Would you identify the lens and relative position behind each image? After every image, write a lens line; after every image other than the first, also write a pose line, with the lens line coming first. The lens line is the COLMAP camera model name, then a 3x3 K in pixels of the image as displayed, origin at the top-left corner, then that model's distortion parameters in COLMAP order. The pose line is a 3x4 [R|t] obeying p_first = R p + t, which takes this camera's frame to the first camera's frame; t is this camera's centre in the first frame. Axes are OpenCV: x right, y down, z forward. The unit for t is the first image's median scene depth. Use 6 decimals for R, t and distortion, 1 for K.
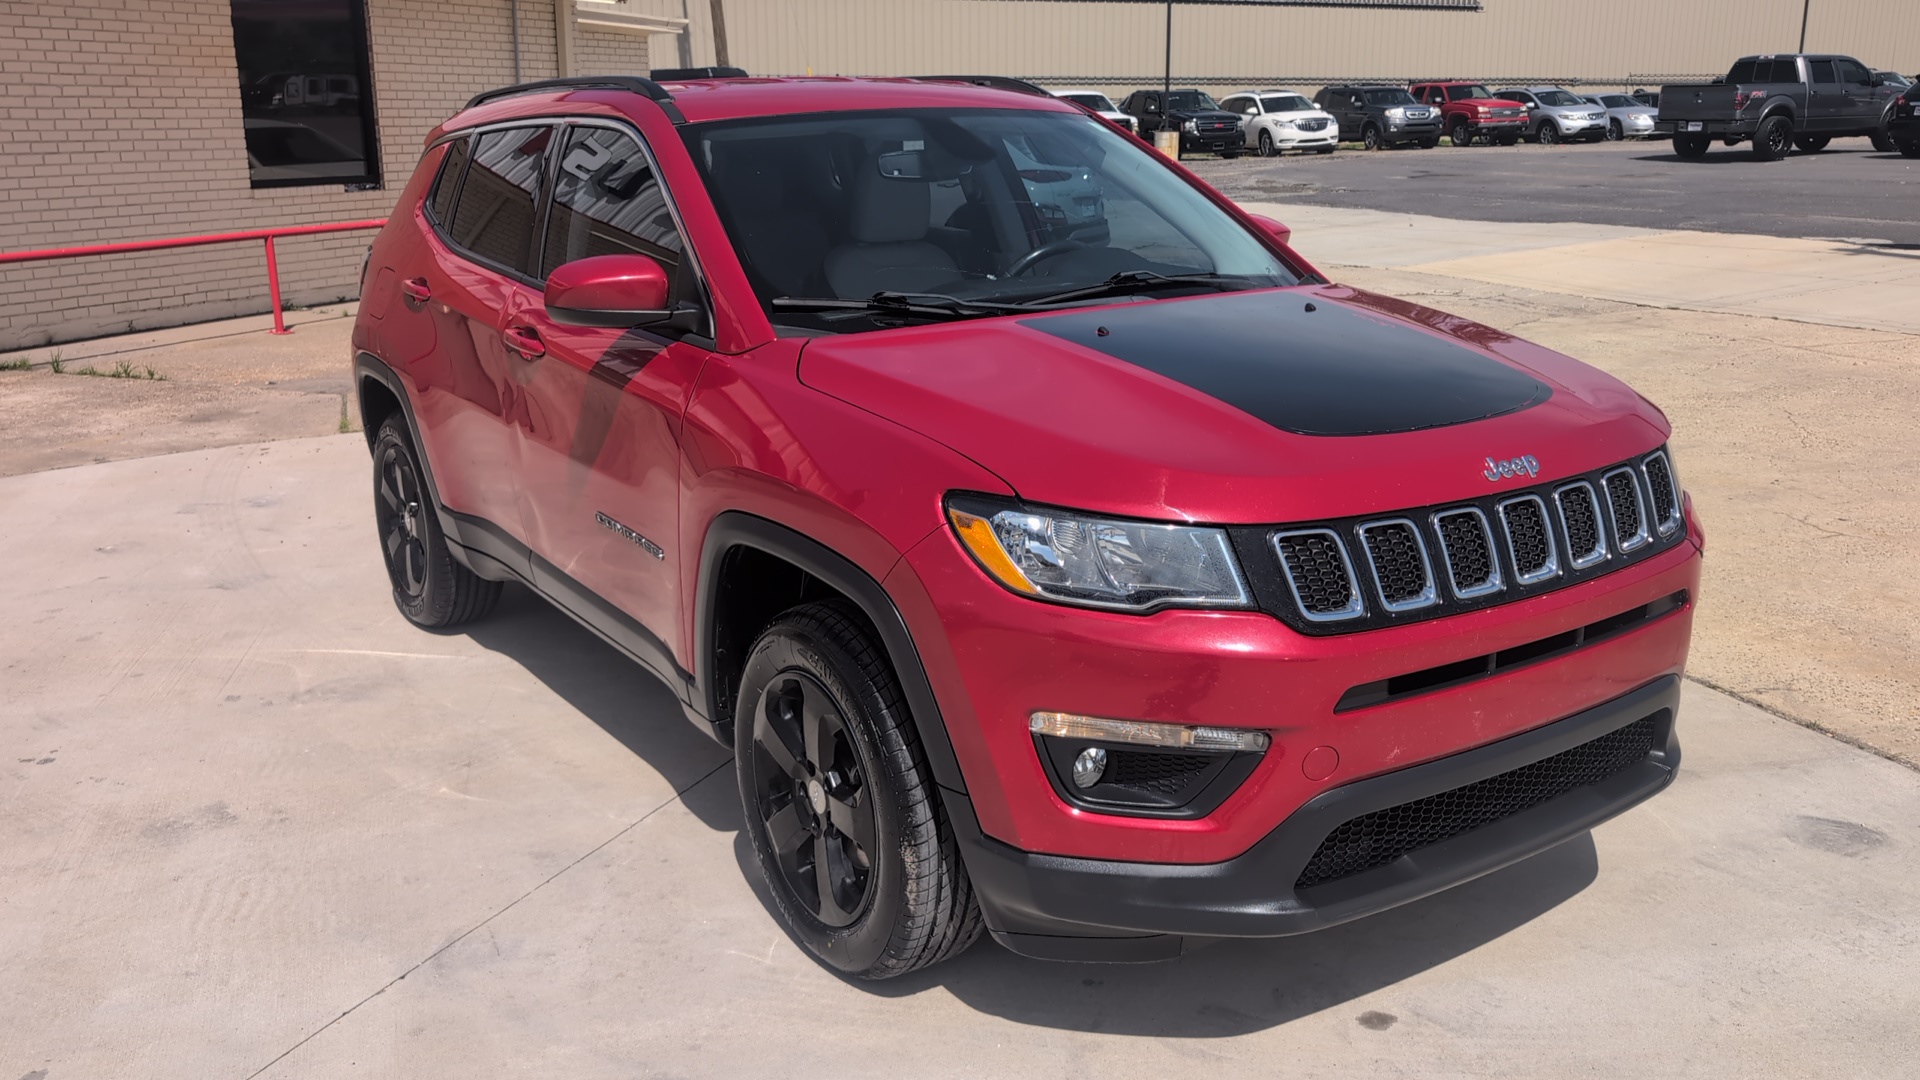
lens RADIAL K [[1616.0, 0, 966.1], [0, 1616.0, 544.0], [0, 0, 1]] dist [0.024284, -0.050154]
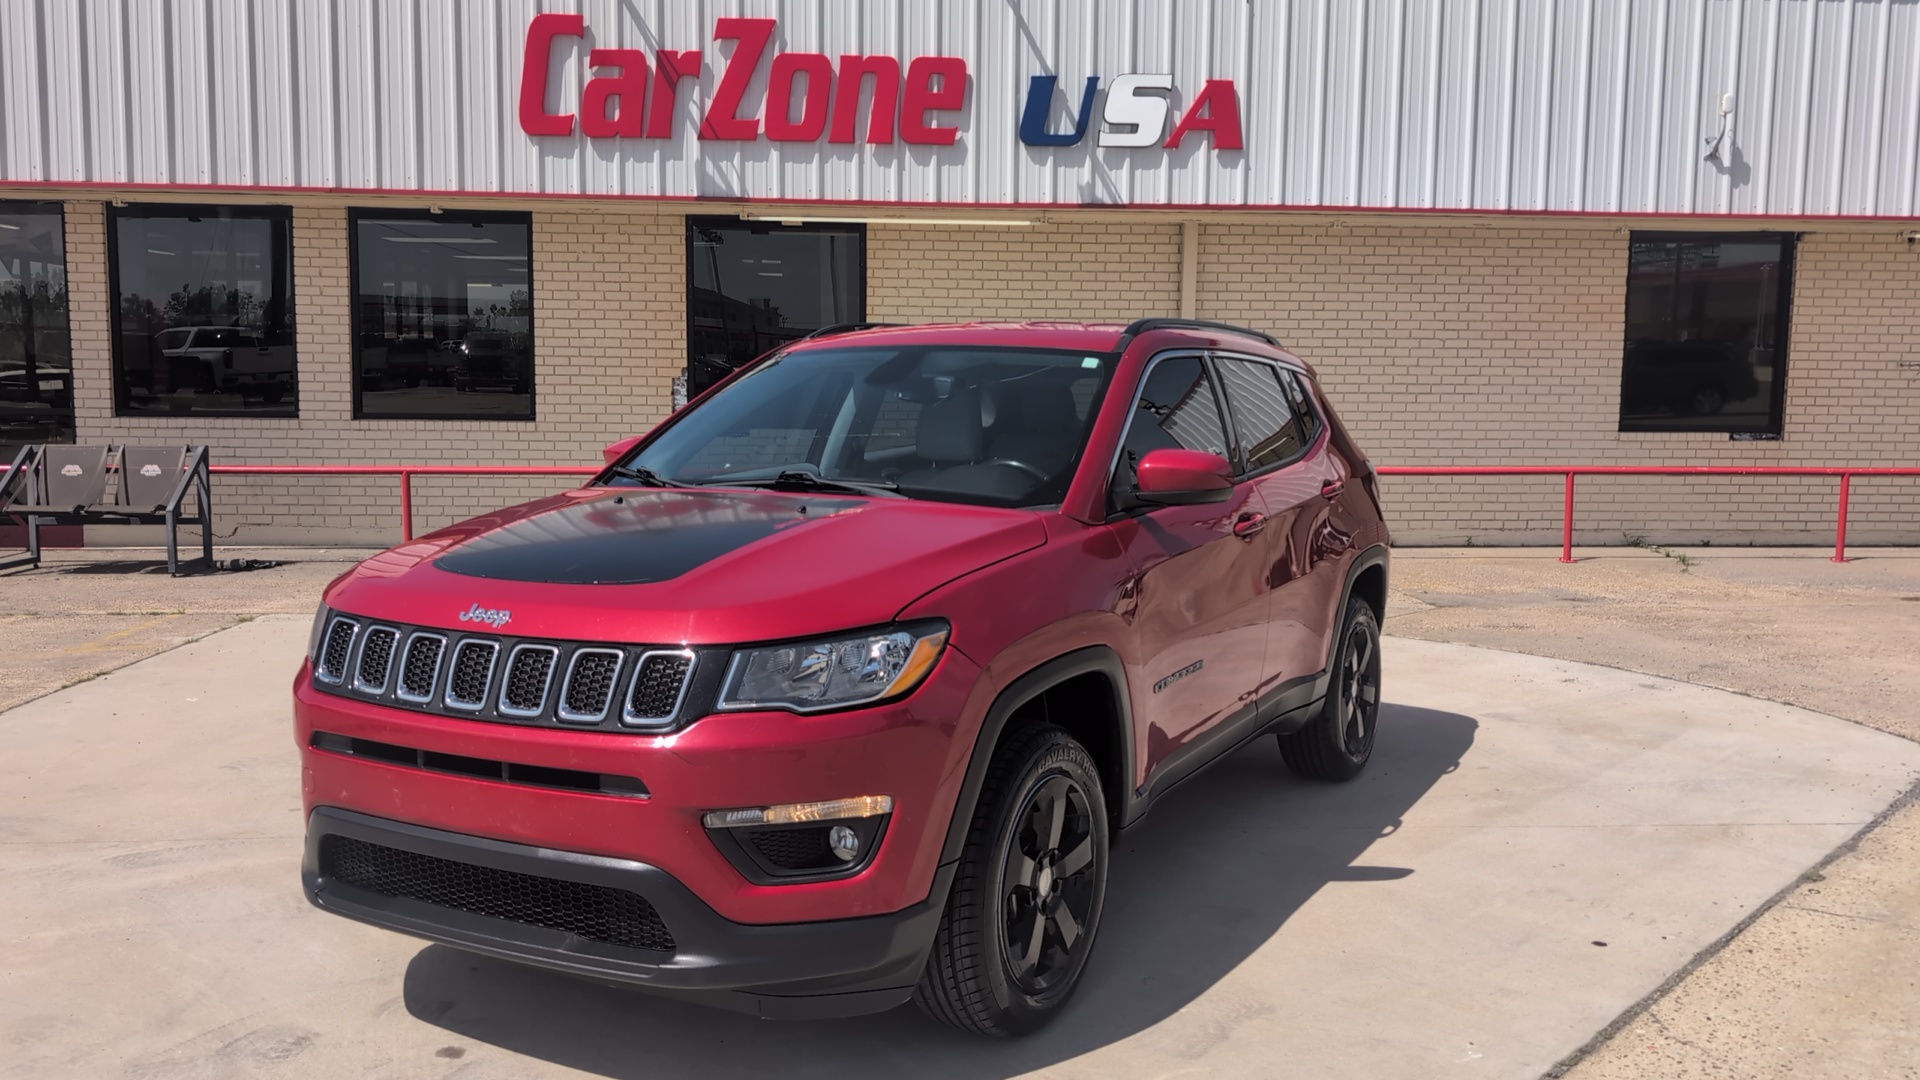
lens RADIAL K [[1616.0, 0, 962.7], [0, 1616.0, 527.4], [0, 0, 1]] dist [0.024284, -0.050154]
pose [[0.448075, 0.096081, -0.888818, 0.335145], [-0.239436, 0.970784, -0.015764, -0.037975], [0.861335, 0.219879, 0.457990, 0.153656]]
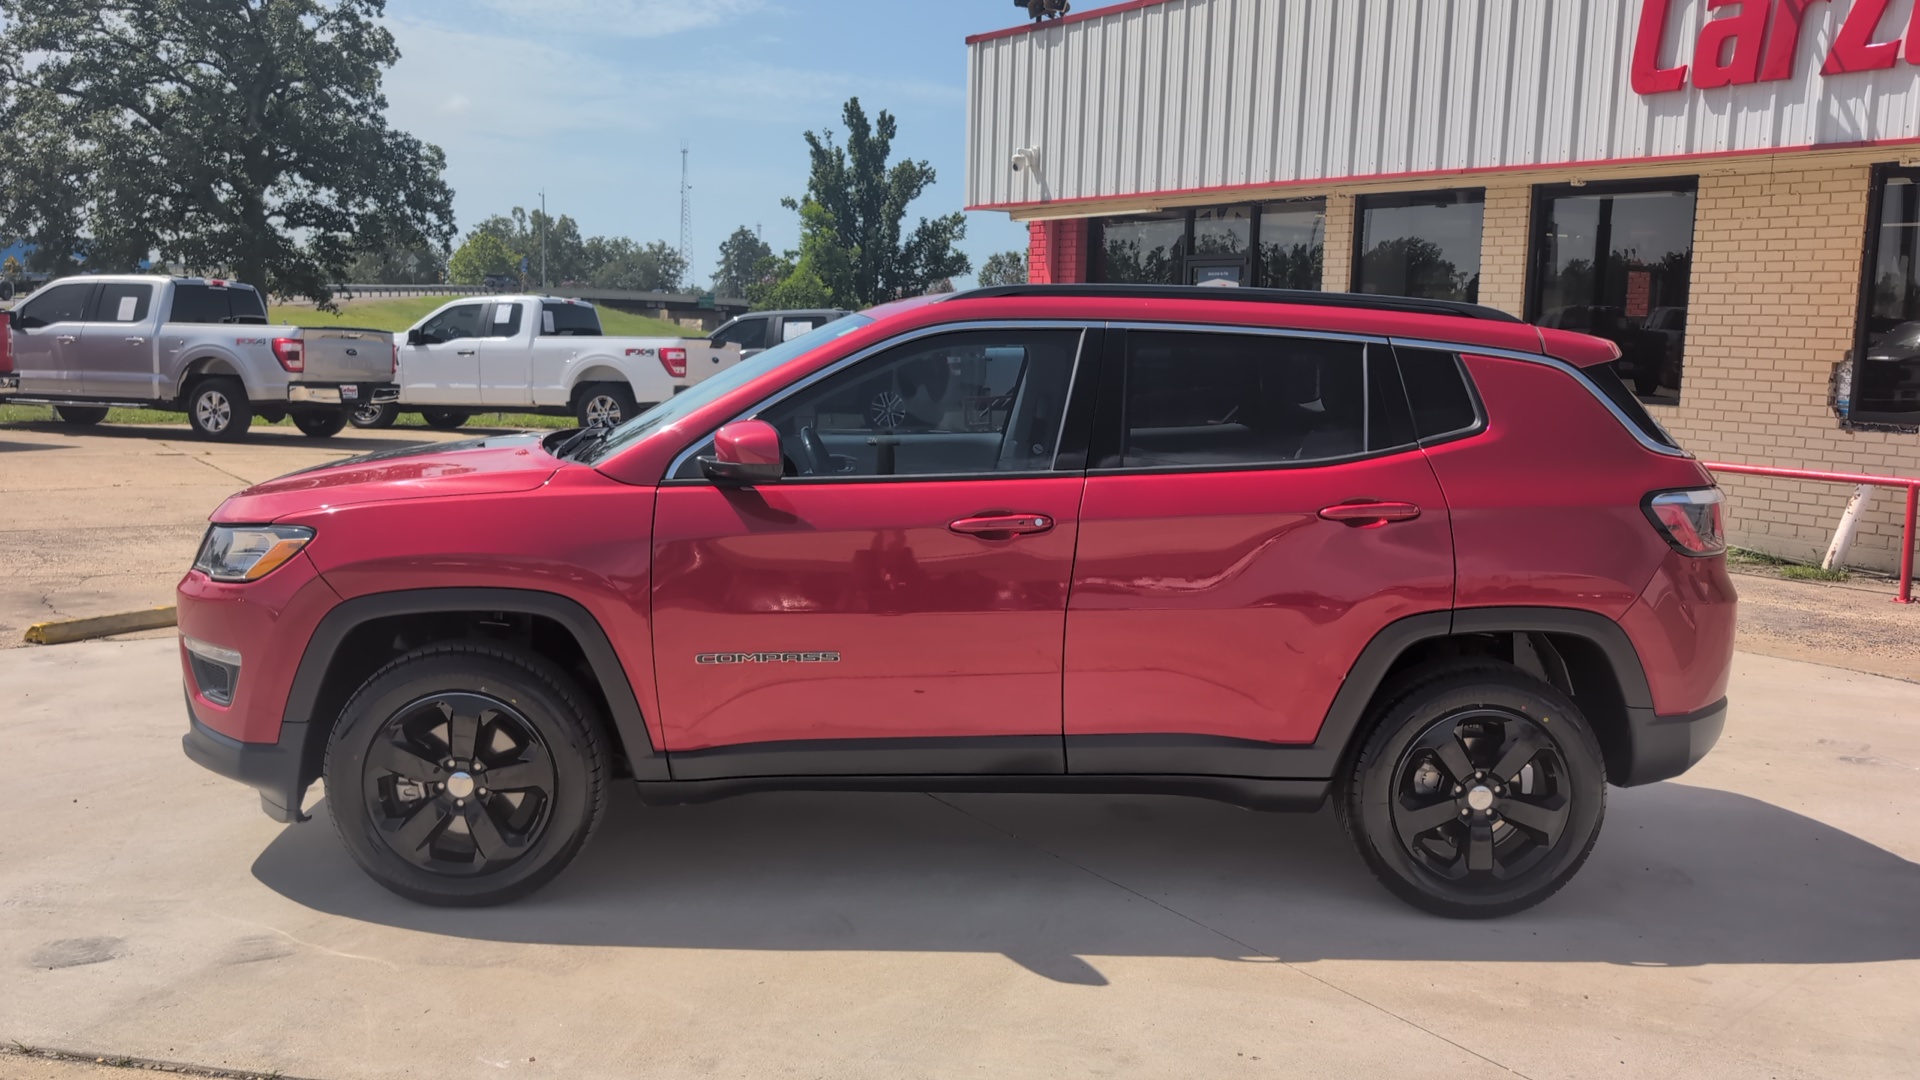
lens RADIAL K [[1616.0, 0, 962.3], [0, 1616.0, 558.7], [0, 0, 1]] dist [0.024284, -0.050154]
pose [[-0.535379, 0.119432, -0.836125, 0.312387], [-0.230311, 0.931793, 0.280568, -0.149122], [0.812605, 0.342779, -0.471356, 0.541548]]
